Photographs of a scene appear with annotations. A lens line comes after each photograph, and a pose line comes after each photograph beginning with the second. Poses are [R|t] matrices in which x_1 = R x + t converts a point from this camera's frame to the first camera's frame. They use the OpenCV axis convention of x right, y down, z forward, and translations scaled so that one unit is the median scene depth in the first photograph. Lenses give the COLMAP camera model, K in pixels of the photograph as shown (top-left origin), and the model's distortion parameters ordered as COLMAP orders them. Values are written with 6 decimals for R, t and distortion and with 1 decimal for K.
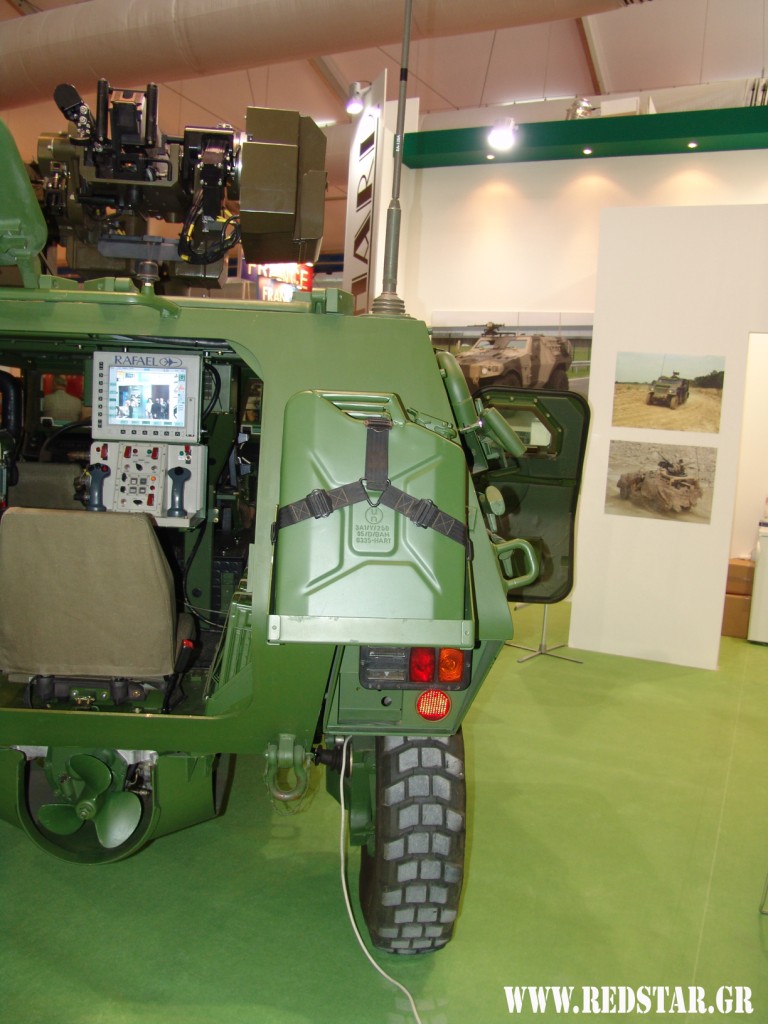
lens RADIAL K [[858.7, 0, 384.0], [0, 858.7, 512.0], [0, 0, 1]] dist [-0.160561, 0.153620]
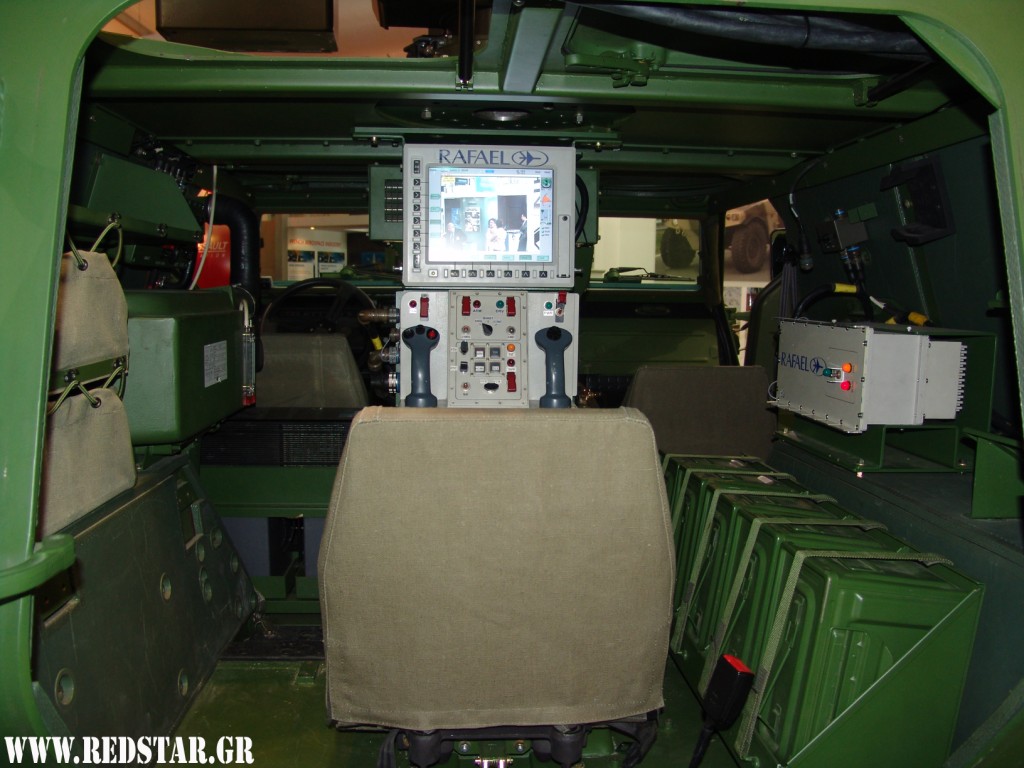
lens RADIAL K [[858.7, 0, 512.4], [0, 858.7, 395.0], [0, 0, 1]] dist [-0.160561, 0.153620]
pose [[0.999207, -0.039666, -0.003544, -0.268842], [0.039694, 0.999178, 0.008232, -0.010150], [0.003214, -0.008366, 0.999960, 0.380223]]
